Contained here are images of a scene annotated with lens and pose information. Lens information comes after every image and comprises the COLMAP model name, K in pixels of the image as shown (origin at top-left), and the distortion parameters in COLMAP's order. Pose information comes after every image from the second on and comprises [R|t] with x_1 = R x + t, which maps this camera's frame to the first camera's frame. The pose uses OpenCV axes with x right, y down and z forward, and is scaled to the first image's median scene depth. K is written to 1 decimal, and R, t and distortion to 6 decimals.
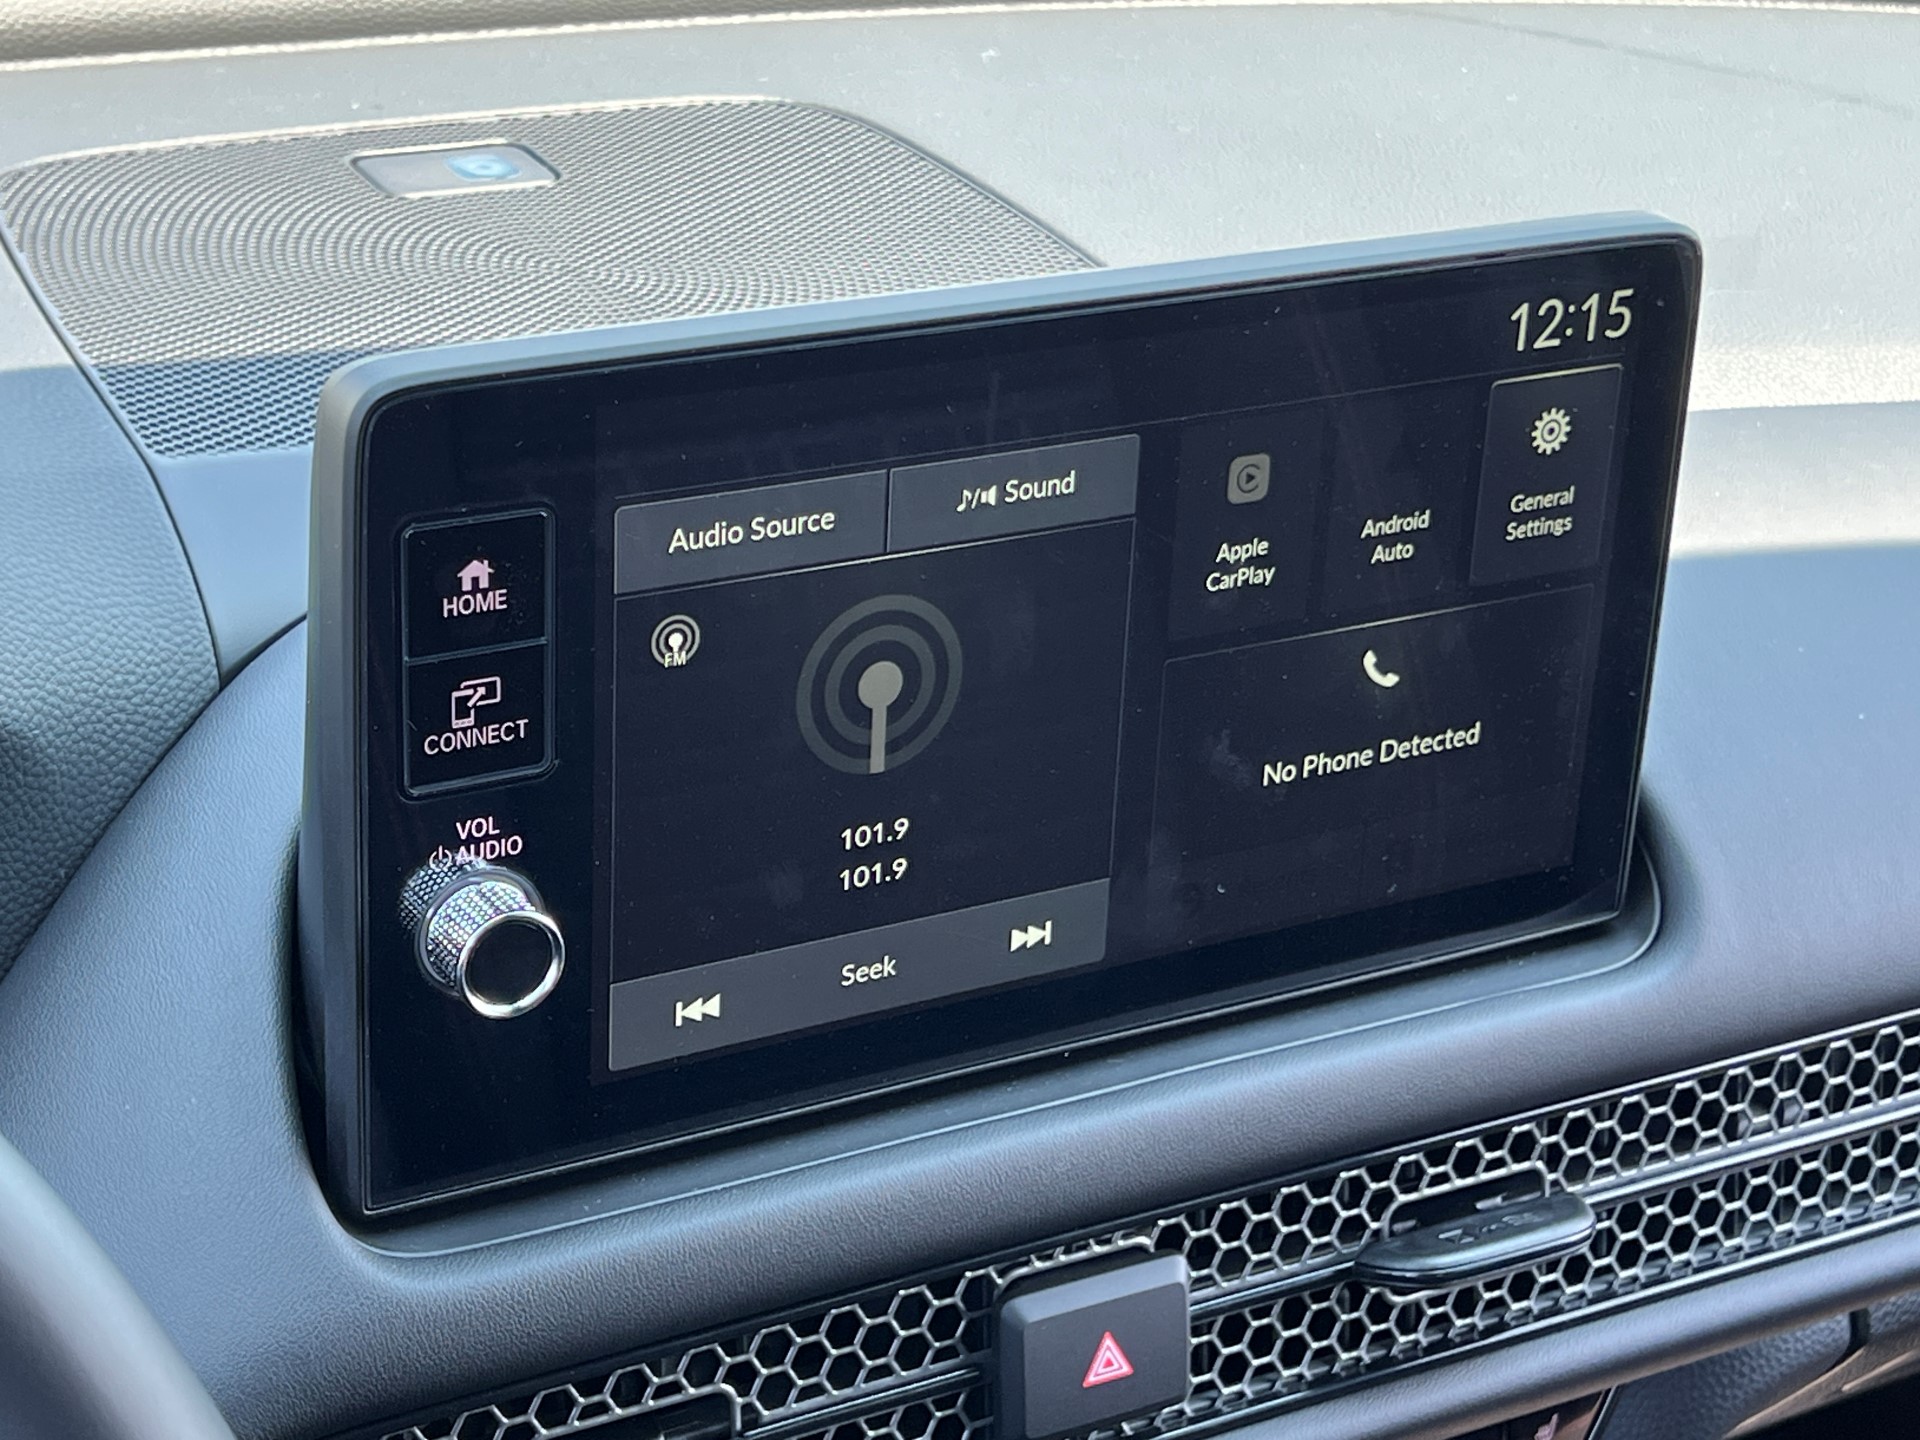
lens RADIAL K [[3542.8, 0, 960.0], [0, 3542.8, 720.0], [0, 0, 1]] dist [0.199883, -0.394679]
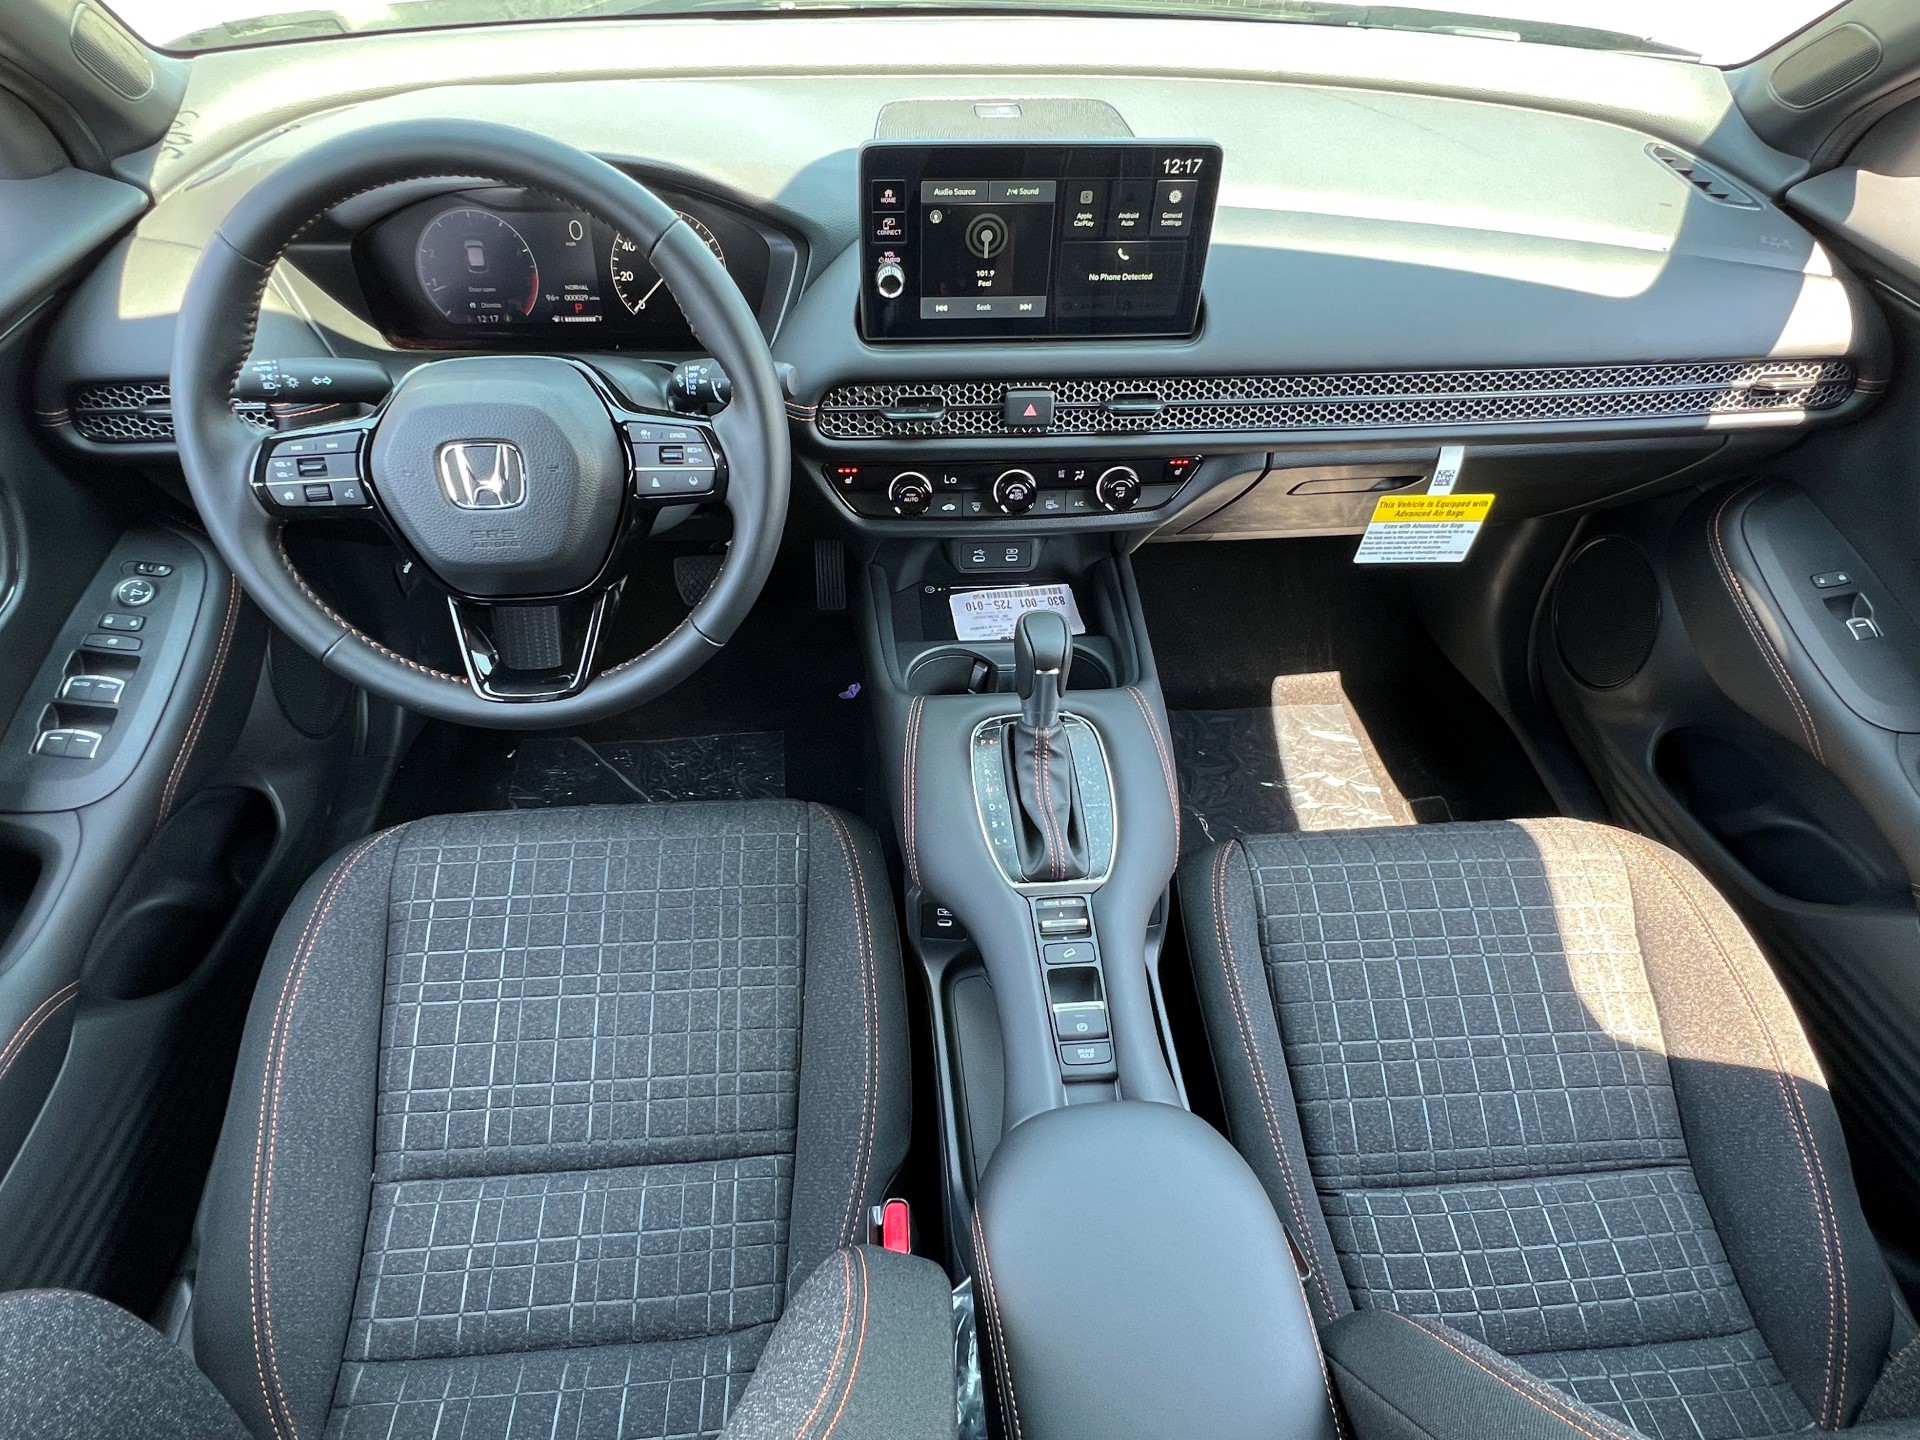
lens RADIAL K [[1073.2, 0, 960.0], [0, 1073.2, 720.0], [0, 0, 1]] dist [-0.002759, -0.000926]
pose [[0.902591, 0.273520, -0.332440, 0.517180], [-0.147344, 0.921857, 0.358426, 0.066949], [0.404498, -0.274529, 0.872362, -0.324123]]
